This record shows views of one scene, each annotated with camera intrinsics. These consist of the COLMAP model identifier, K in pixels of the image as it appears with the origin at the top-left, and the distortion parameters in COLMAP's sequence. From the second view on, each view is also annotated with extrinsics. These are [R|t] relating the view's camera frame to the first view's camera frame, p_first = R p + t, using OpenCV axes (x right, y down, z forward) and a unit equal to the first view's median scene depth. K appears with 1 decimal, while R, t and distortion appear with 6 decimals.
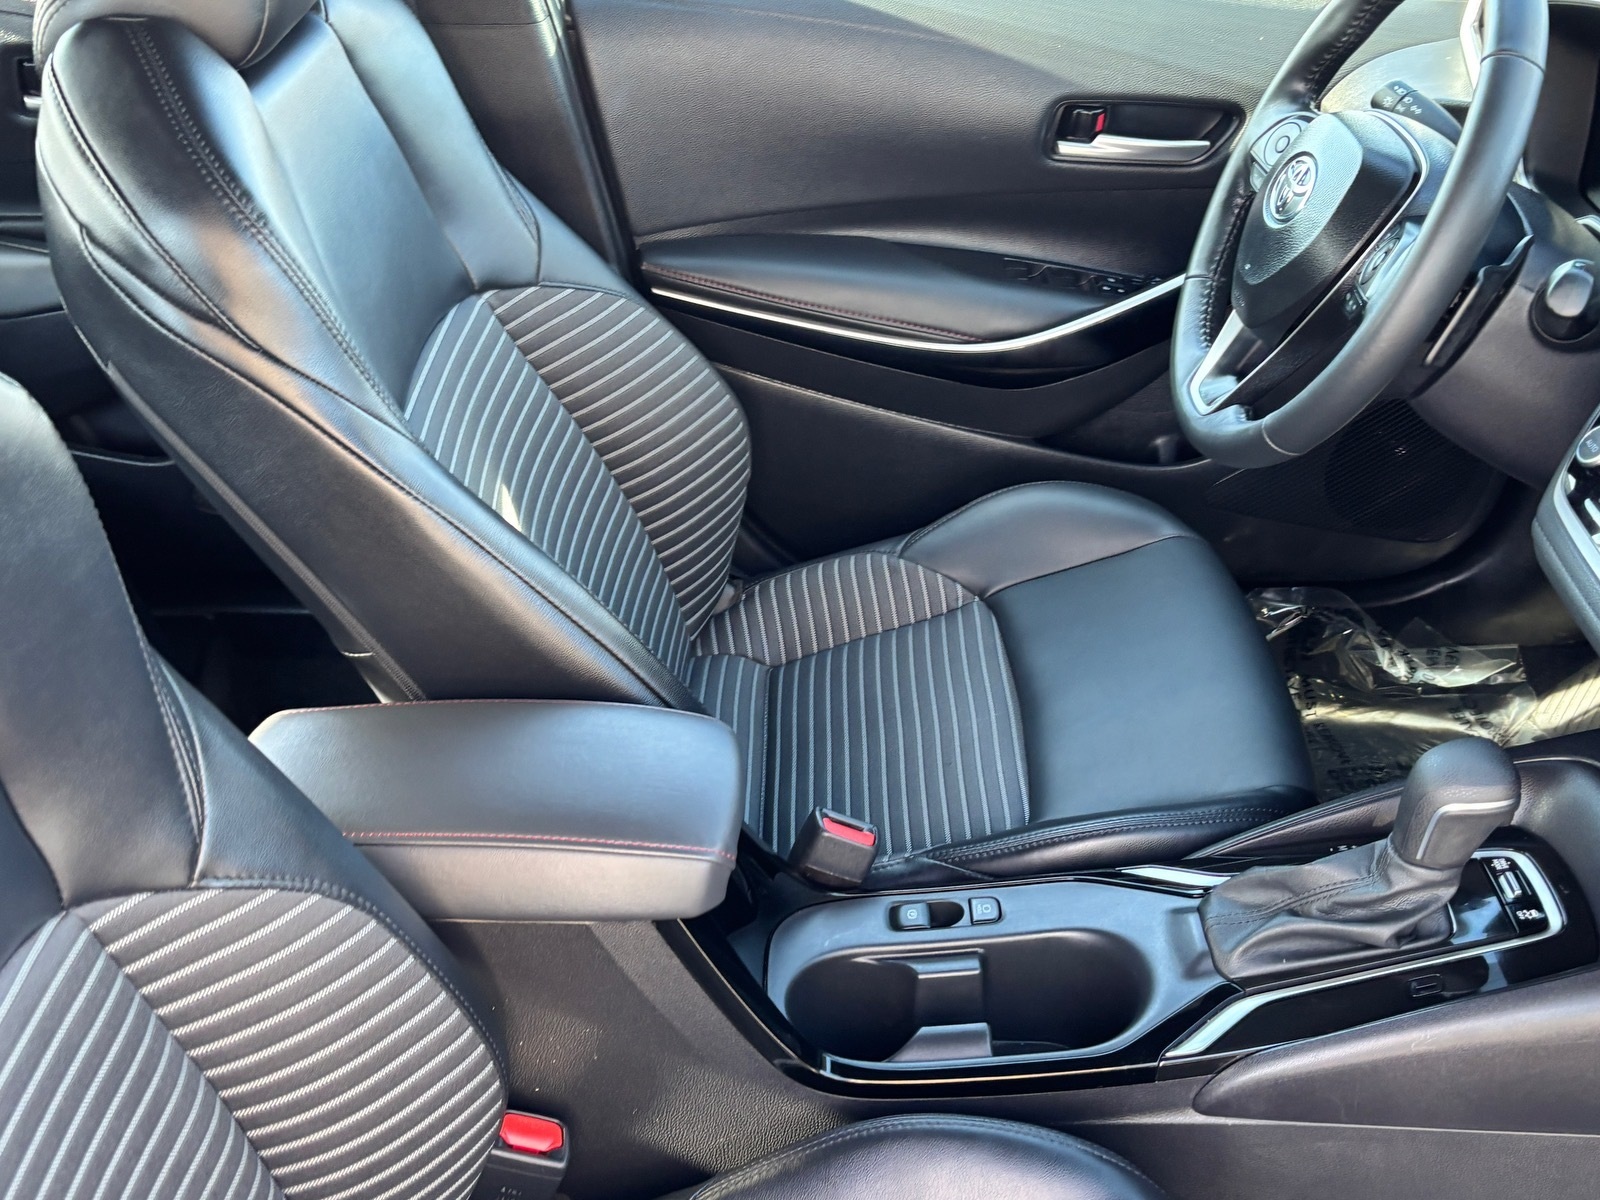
lens RADIAL K [[1676.4, 0, 779.5], [0, 1676.4, 604.3], [0, 0, 1]] dist [0.170372, -0.522690]
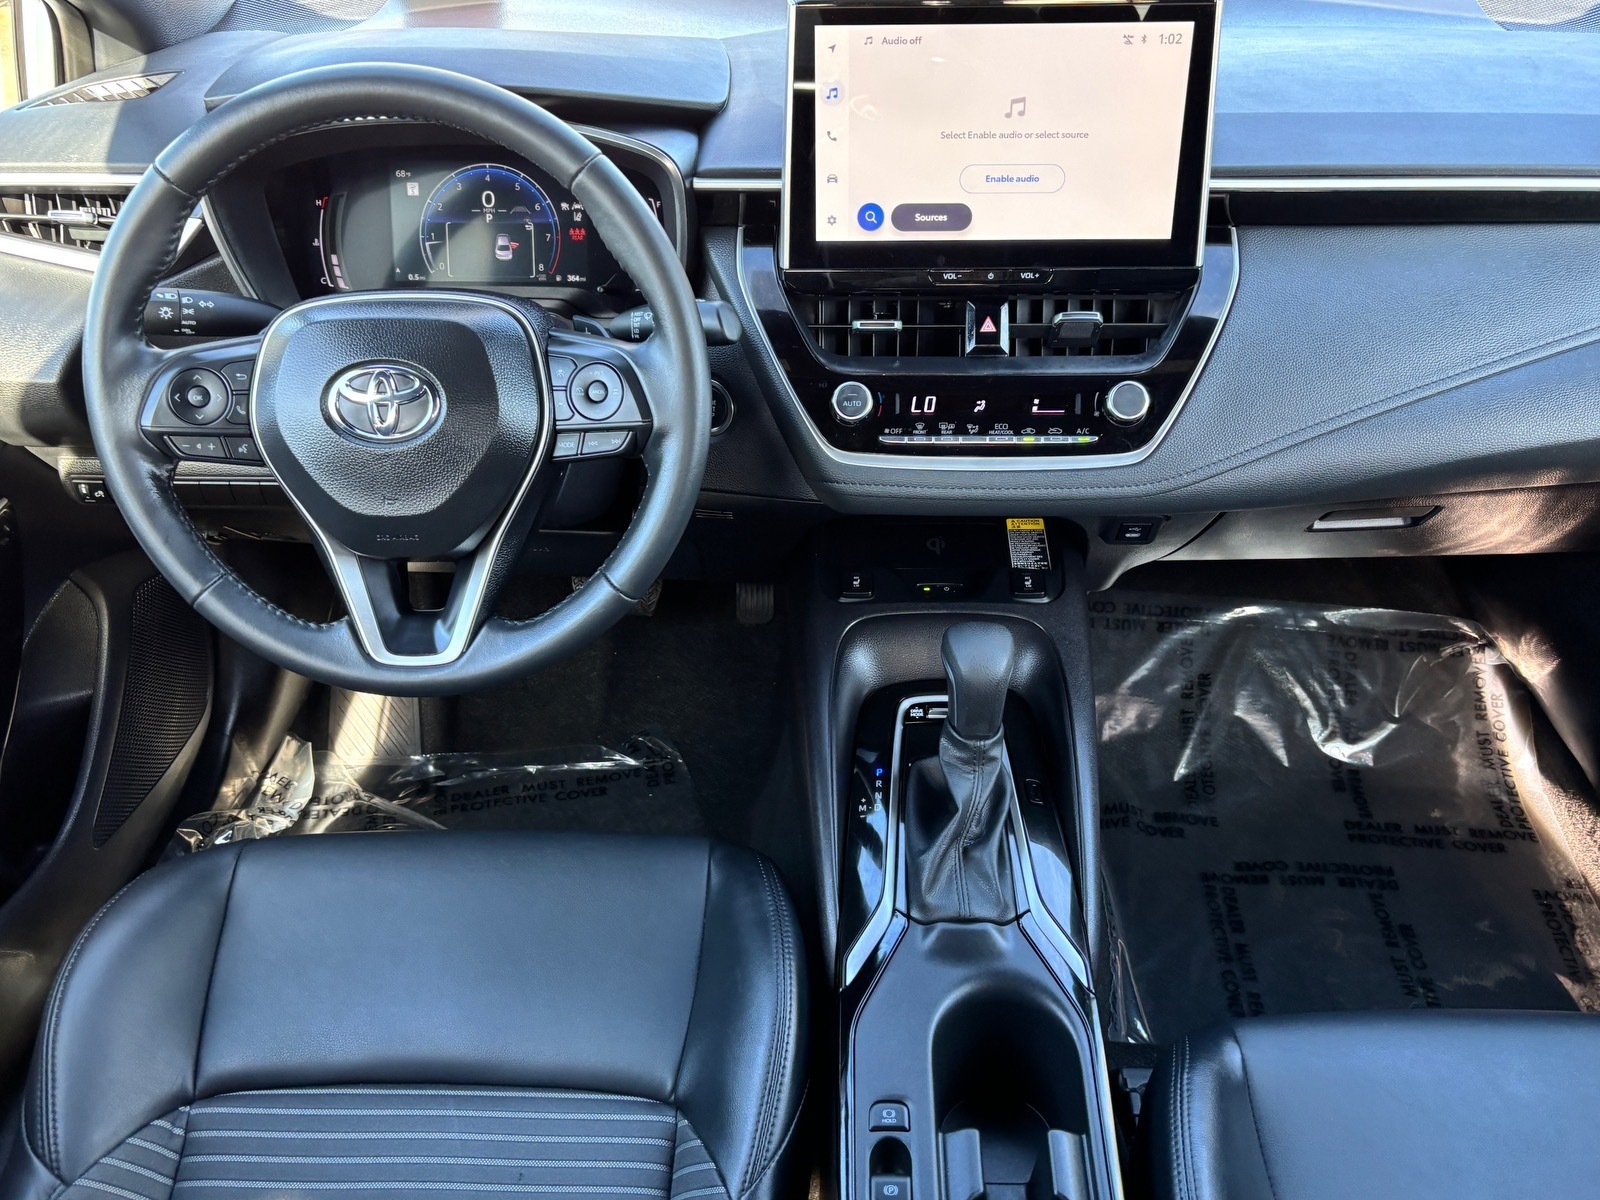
lens RADIAL K [[1395.7, 0, 805.1], [0, 1395.7, 610.4], [0, 0, 1]] dist [0.012808, -0.002862]
pose [[0.013822, -0.567944, 0.822951, -0.309724], [0.549633, 0.691851, 0.468237, -0.347635], [-0.835292, 0.445849, 0.321724, 0.568699]]
